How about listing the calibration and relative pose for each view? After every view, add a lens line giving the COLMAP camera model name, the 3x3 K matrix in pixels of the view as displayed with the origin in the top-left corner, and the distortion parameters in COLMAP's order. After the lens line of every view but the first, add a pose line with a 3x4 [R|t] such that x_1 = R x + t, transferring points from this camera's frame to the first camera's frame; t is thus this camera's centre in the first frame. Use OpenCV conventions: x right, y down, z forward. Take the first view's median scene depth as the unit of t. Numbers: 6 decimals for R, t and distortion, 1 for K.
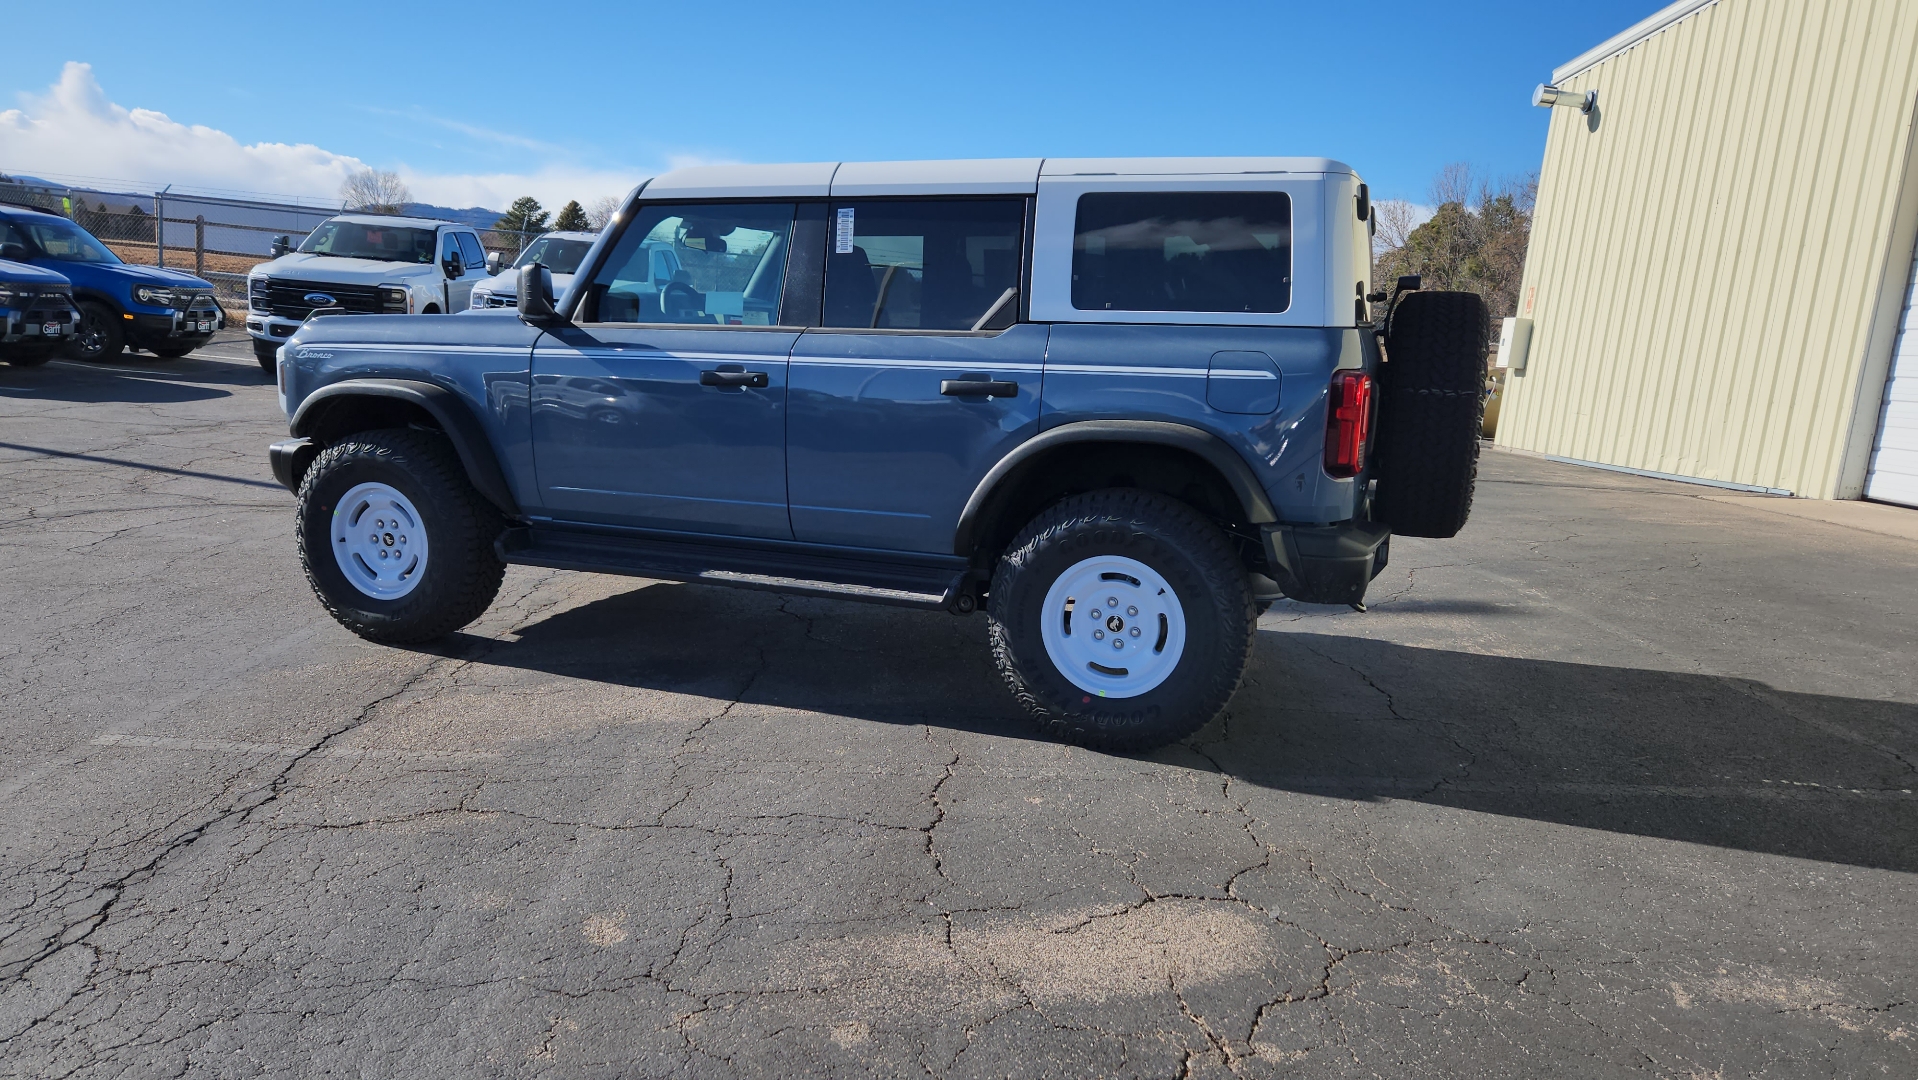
lens RADIAL K [[1281.4, 0, 932.0], [0, 1281.4, 556.0], [0, 0, 1]] dist [0.059157, -0.039657]
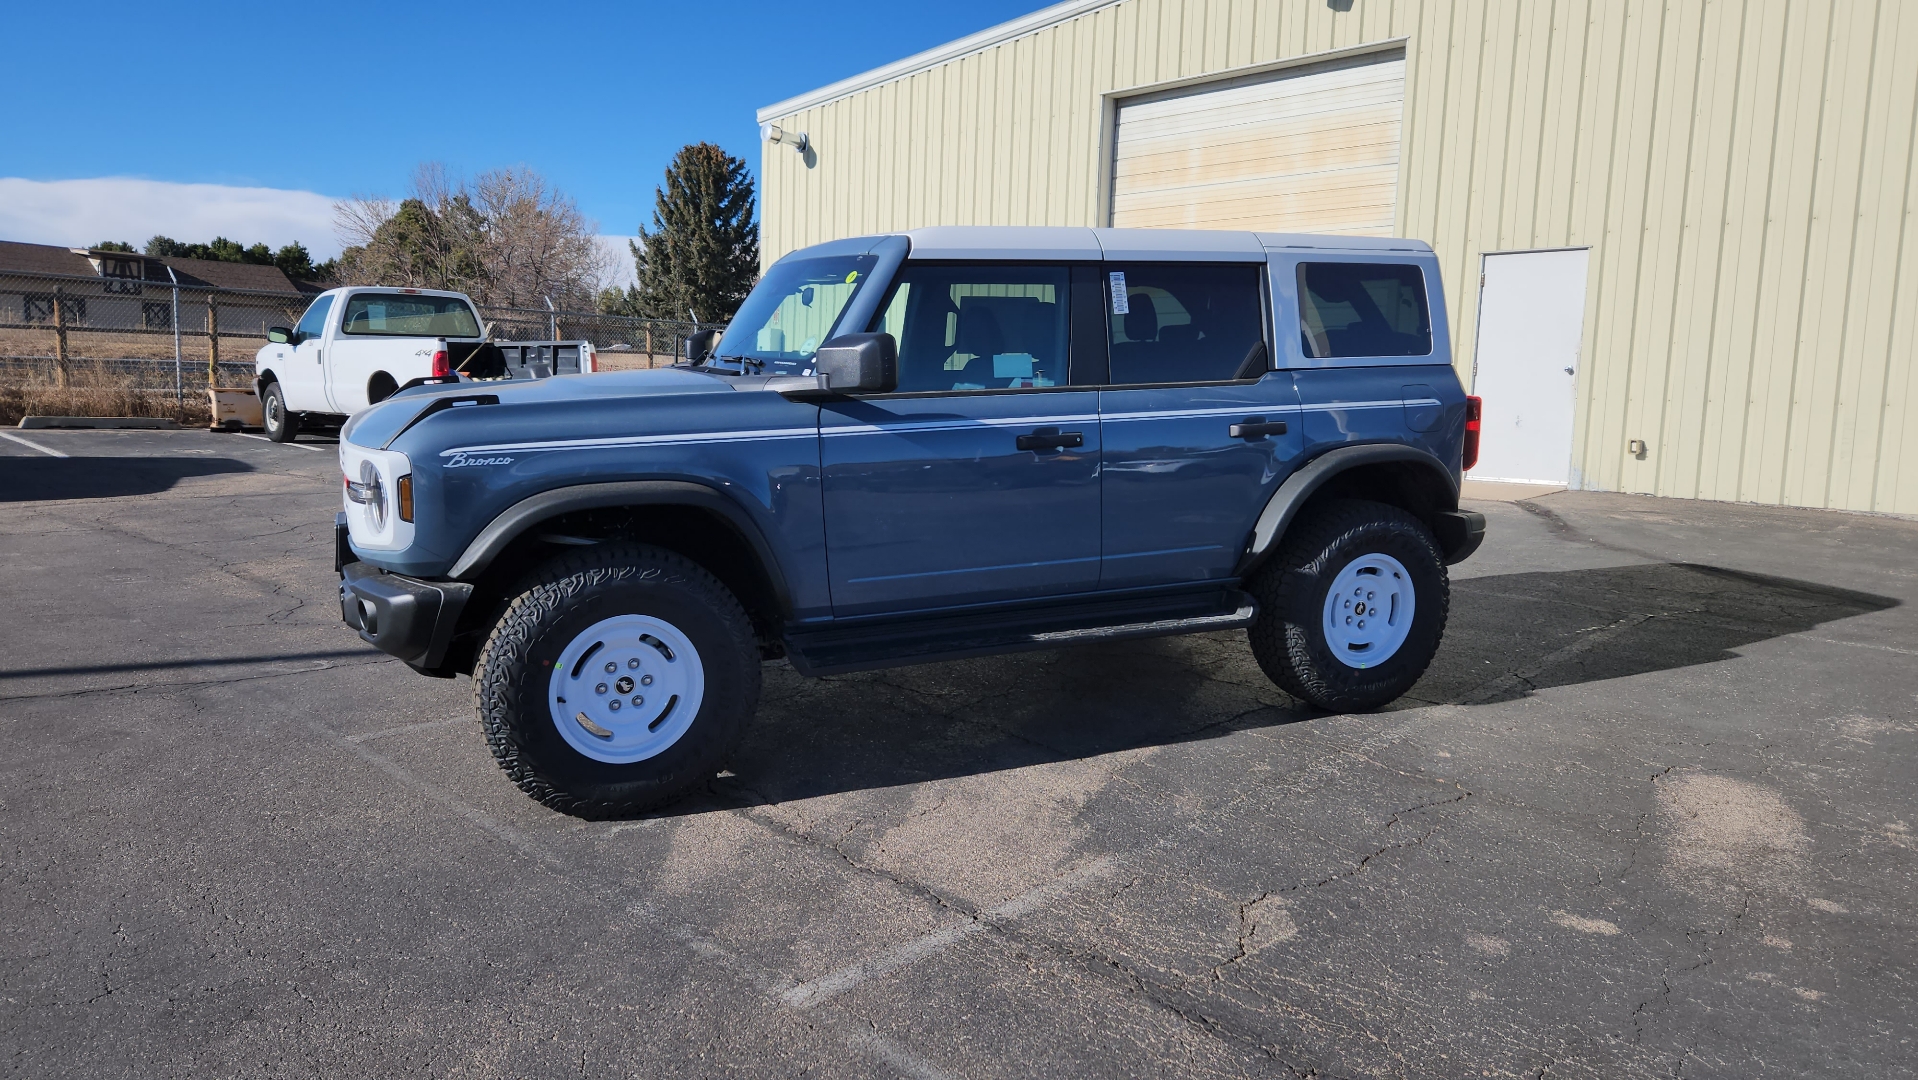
lens RADIAL K [[1283.4, 0, 949.8], [0, 1283.4, 525.4], [0, 0, 1]] dist [0.073437, -0.058531]
pose [[0.710434, -0.135061, 0.690683, -0.914805], [0.148420, 0.988093, 0.040553, -0.125494], [-0.687935, 0.073701, 0.722020, 0.338539]]
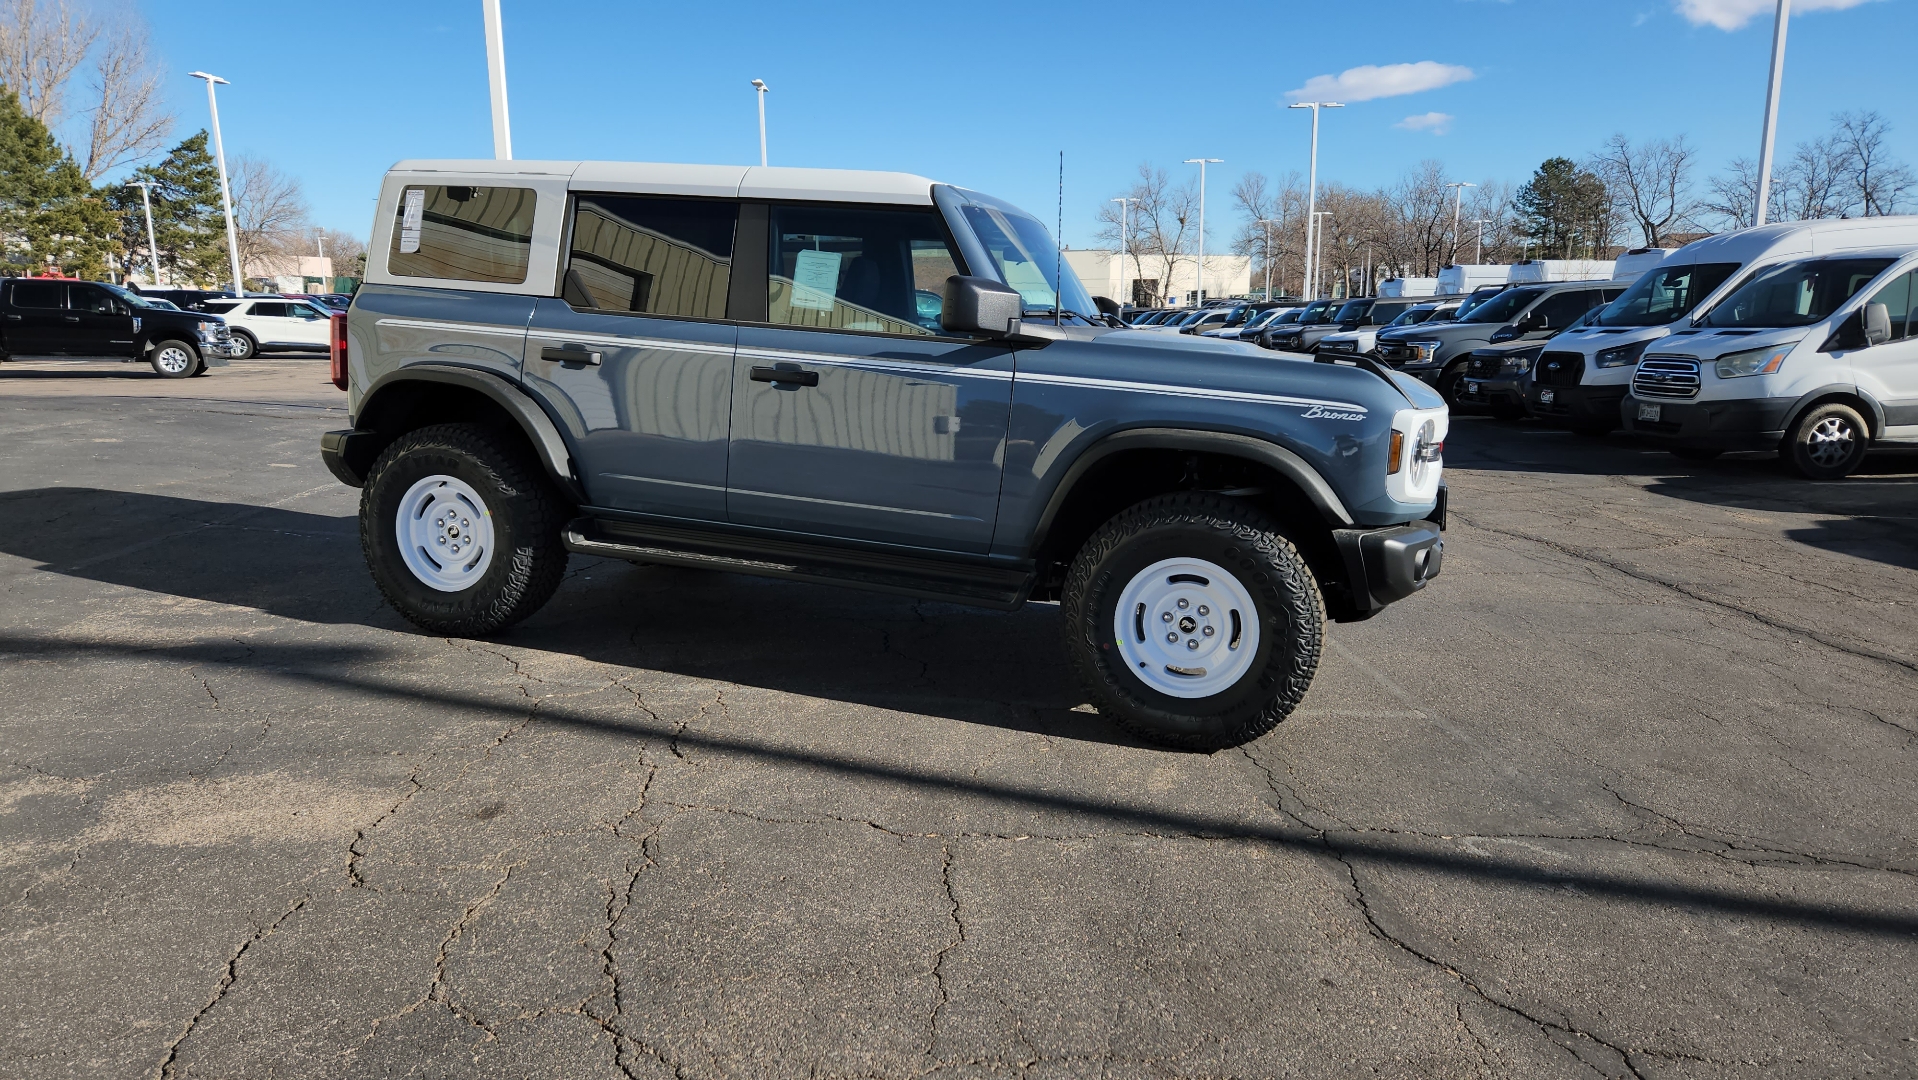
lens RADIAL K [[1279.8, 0, 925.3], [0, 1279.8, 522.7], [0, 0, 1]] dist [0.060376, -0.039491]
pose [[-0.996442, -0.082911, -0.015156, -0.132711], [-0.083099, 0.936357, 0.341071, -0.450672], [-0.014087, 0.341116, -0.939915, 2.360004]]
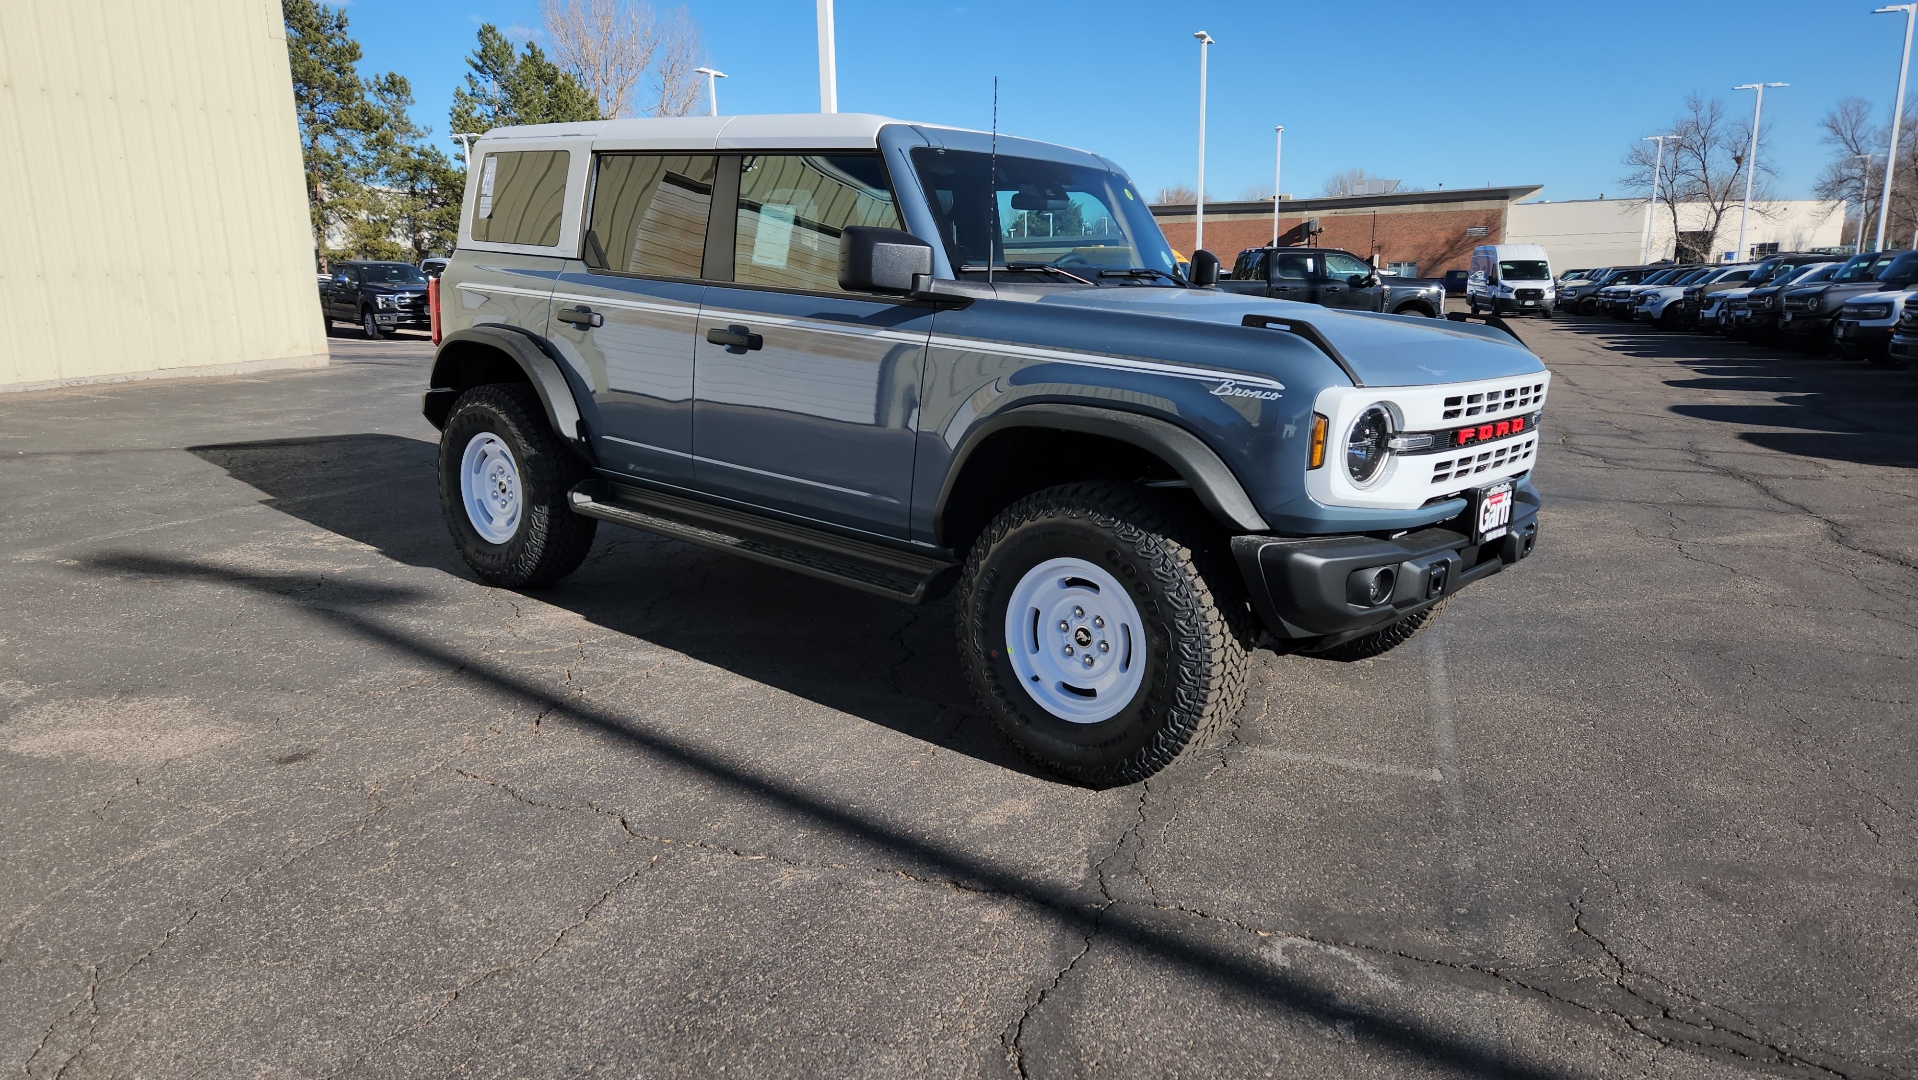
lens RADIAL K [[1279.8, 0, 931.2], [0, 1279.8, 551.6], [0, 0, 1]] dist [0.060376, -0.039491]
pose [[-0.932985, -0.146488, 0.328756, -0.507450], [-0.003209, 0.916775, 0.399391, -0.442248], [-0.359901, 0.371571, -0.855807, 2.195897]]
